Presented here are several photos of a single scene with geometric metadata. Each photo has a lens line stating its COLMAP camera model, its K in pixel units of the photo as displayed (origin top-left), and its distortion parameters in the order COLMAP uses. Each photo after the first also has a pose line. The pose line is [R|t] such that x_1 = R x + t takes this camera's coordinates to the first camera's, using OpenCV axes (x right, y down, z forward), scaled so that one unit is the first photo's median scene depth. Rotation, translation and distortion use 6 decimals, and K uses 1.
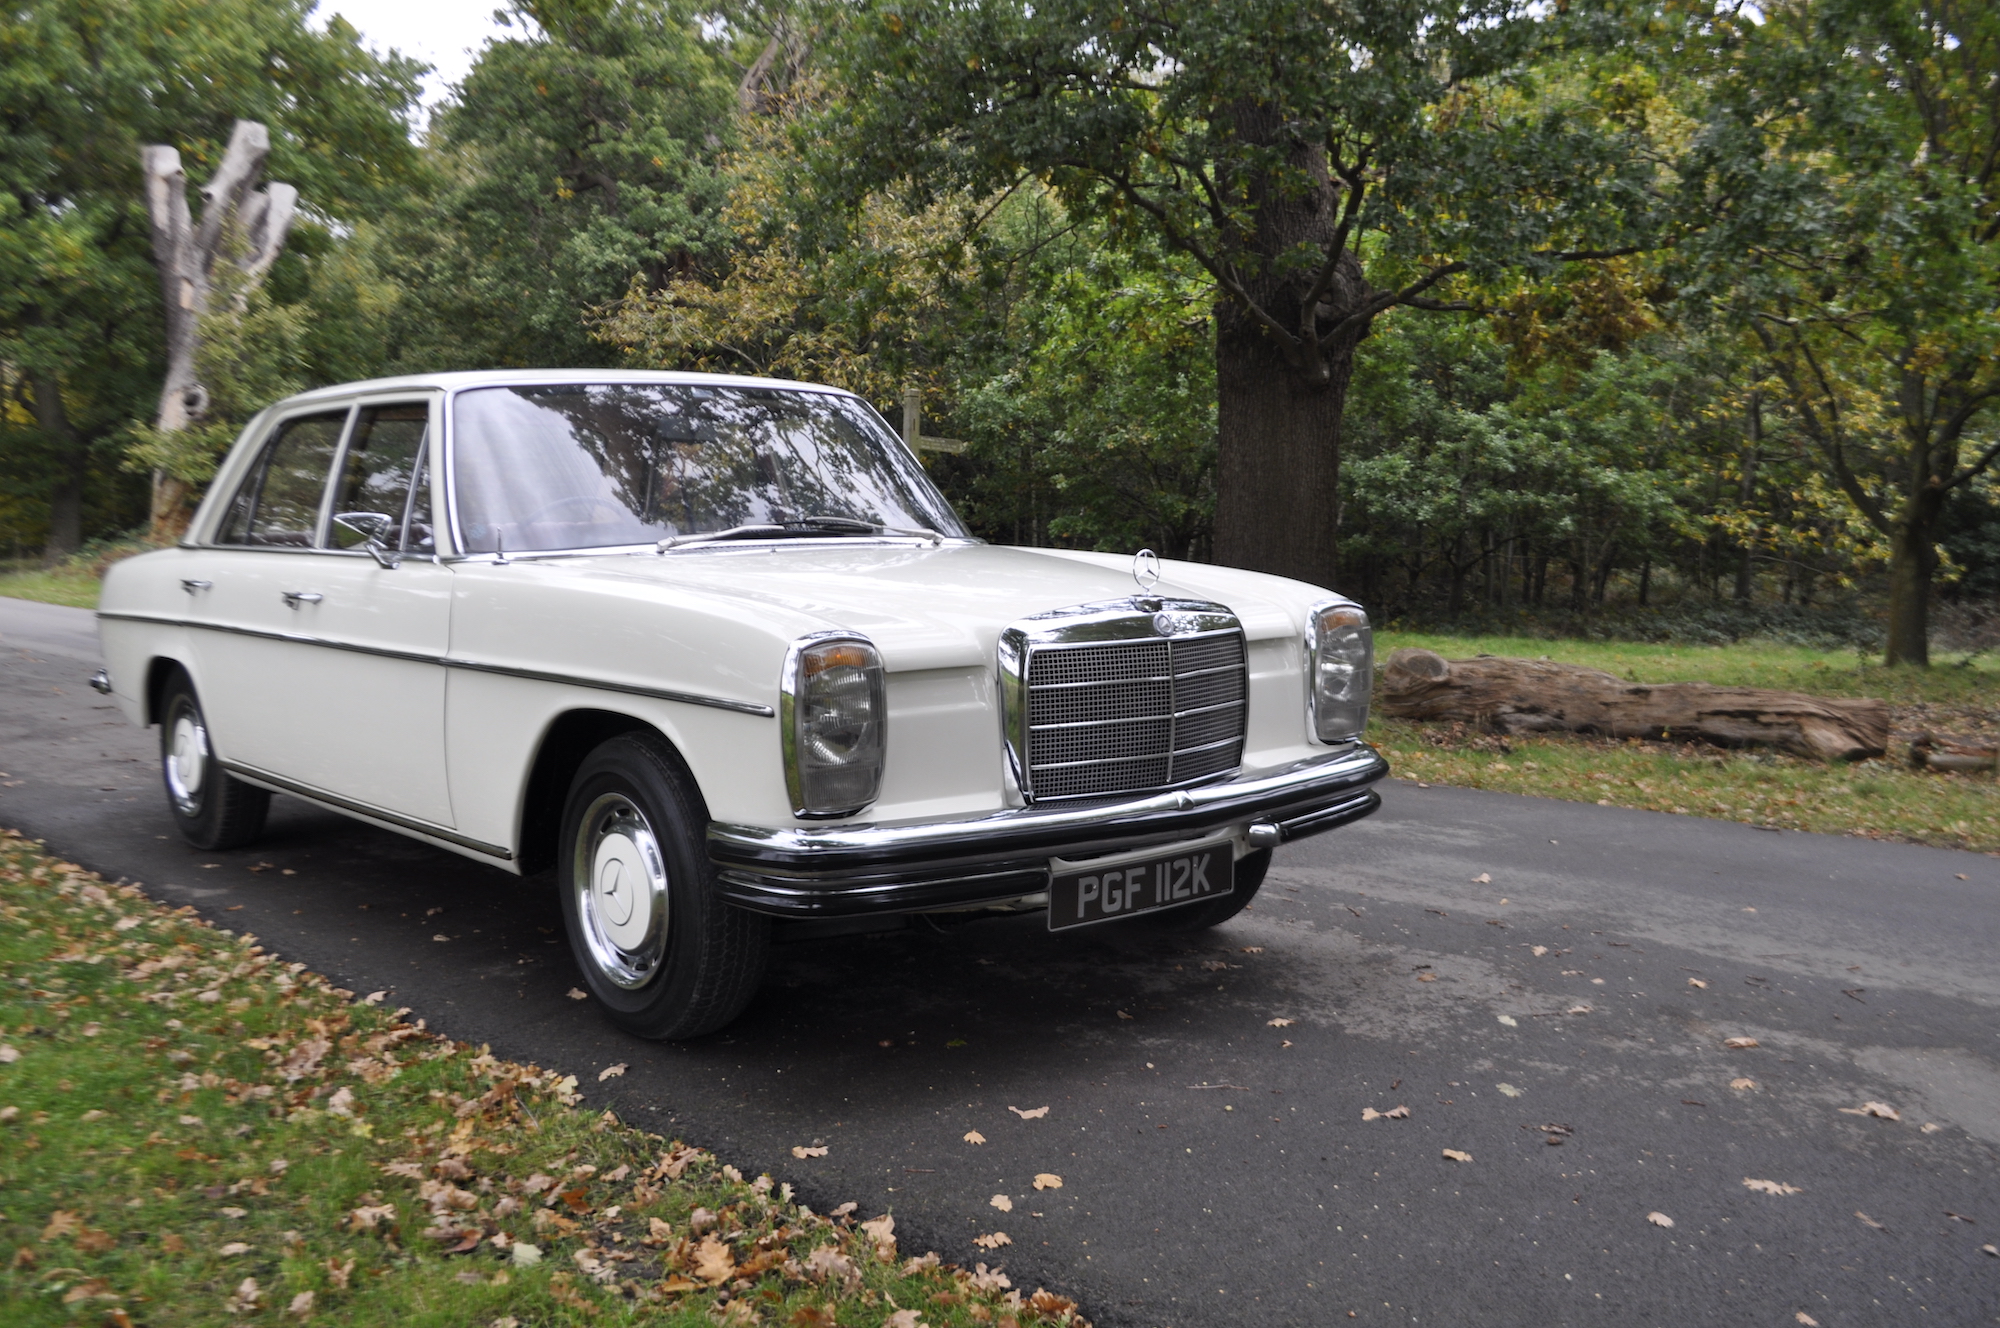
lens RADIAL K [[1878.0, 0, 1002.4], [0, 1878.0, 688.2], [0, 0, 1]] dist [-0.076817, 0.031150]
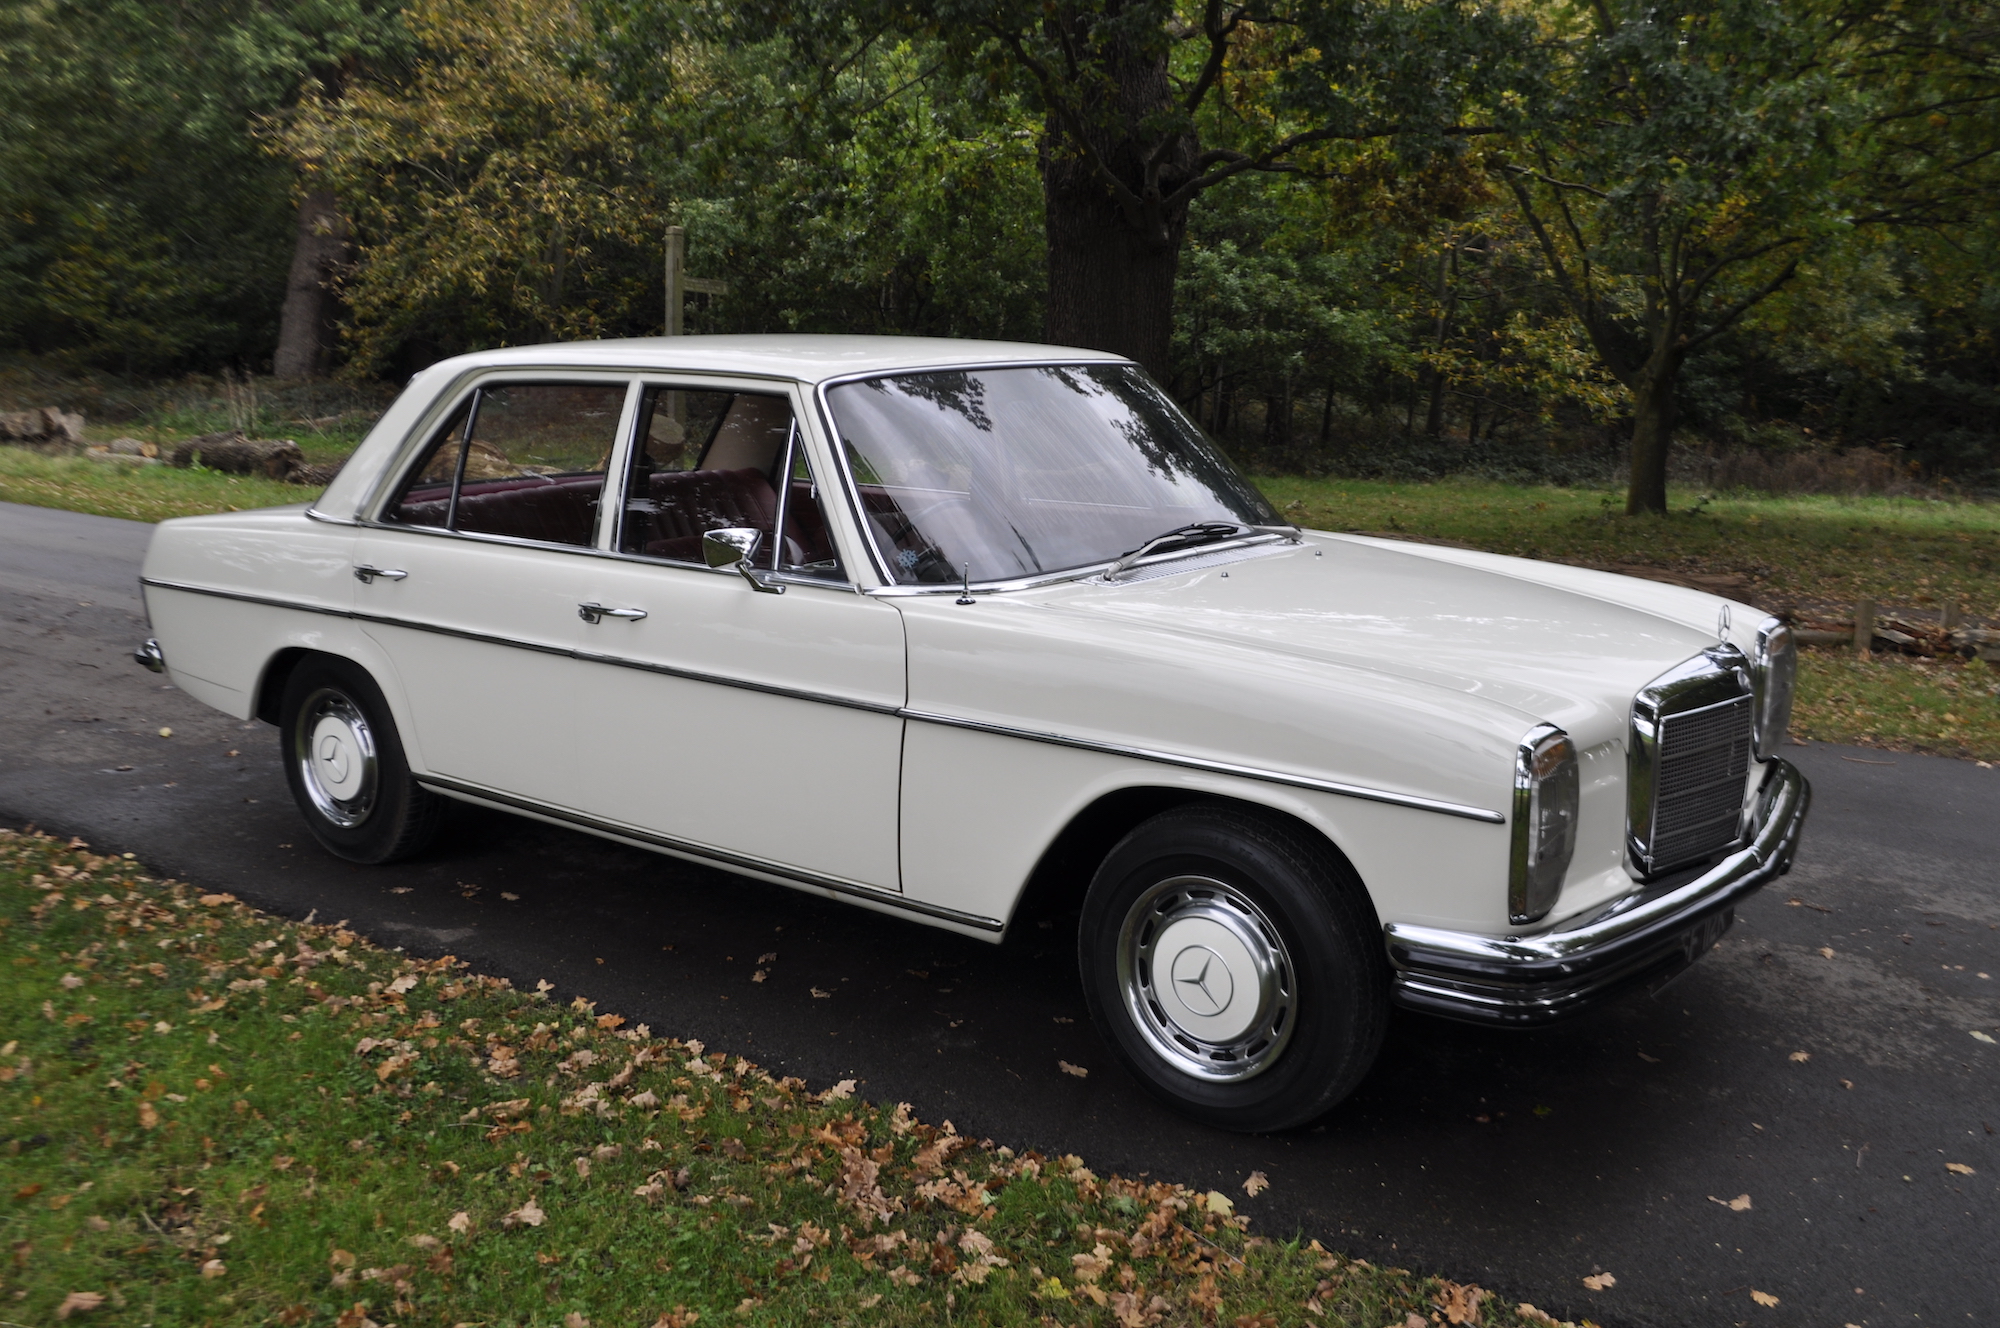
lens RADIAL K [[1903.6, 0, 955.6], [0, 1903.6, 663.9], [0, 0, 1]] dist [-0.063640, 0.022055]
pose [[0.981627, -0.024859, 0.189186, -0.074482], [0.007831, 0.995890, 0.090229, -0.020010], [-0.190651, -0.087090, 0.977787, 0.017309]]
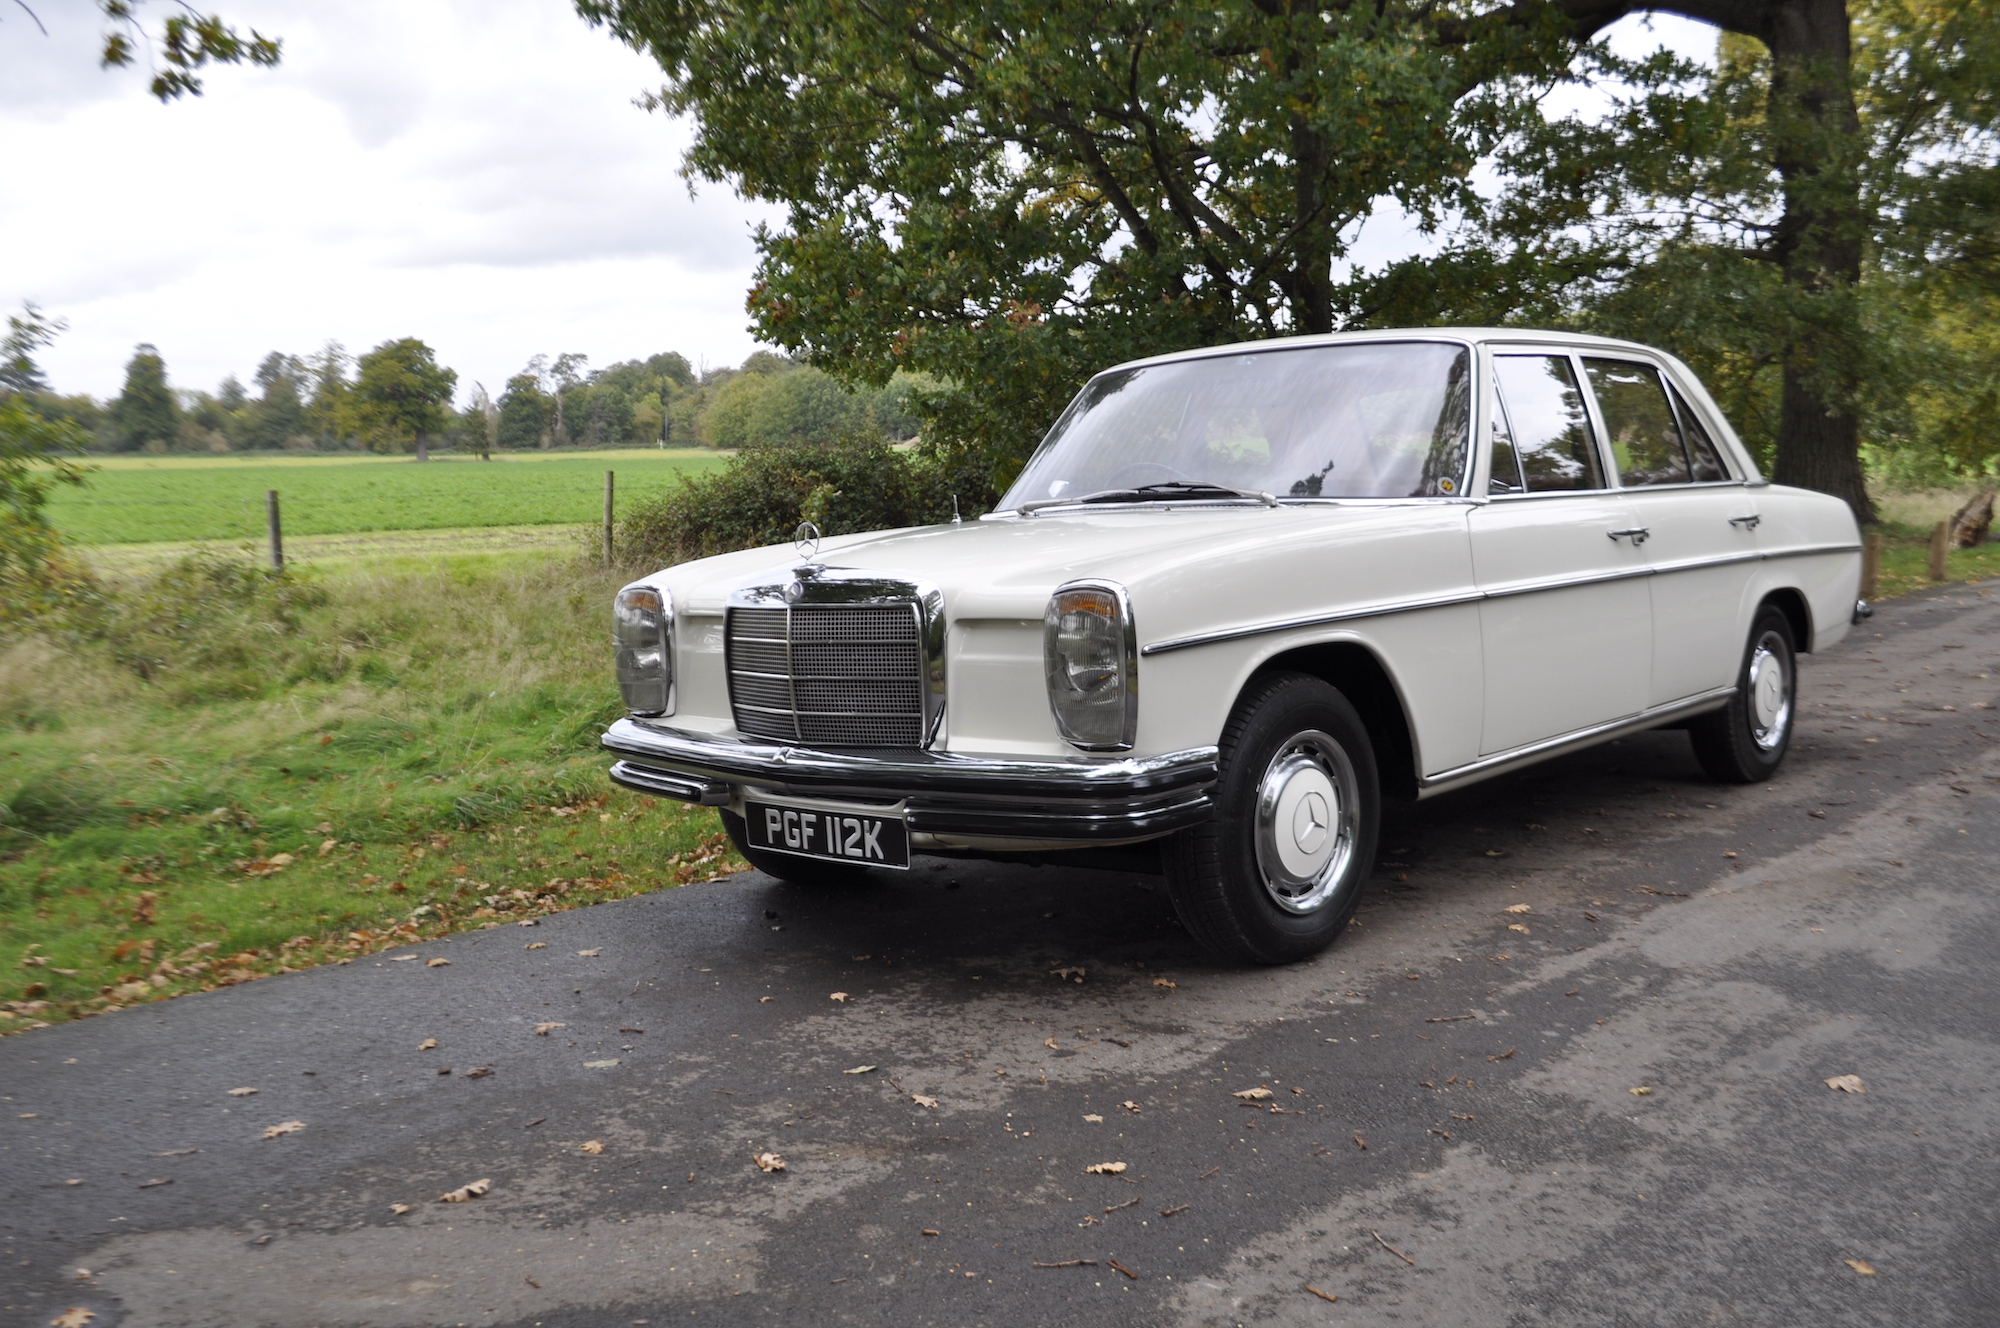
lens RADIAL K [[1878.0, 0, 1002.4], [0, 1878.0, 688.2], [0, 0, 1]] dist [-0.076817, 0.031150]
pose [[0.116727, 0.104012, -0.987703, 0.173951], [-0.060381, 0.993404, 0.097477, -0.013540], [0.991327, 0.048261, 0.122238, 0.146793]]
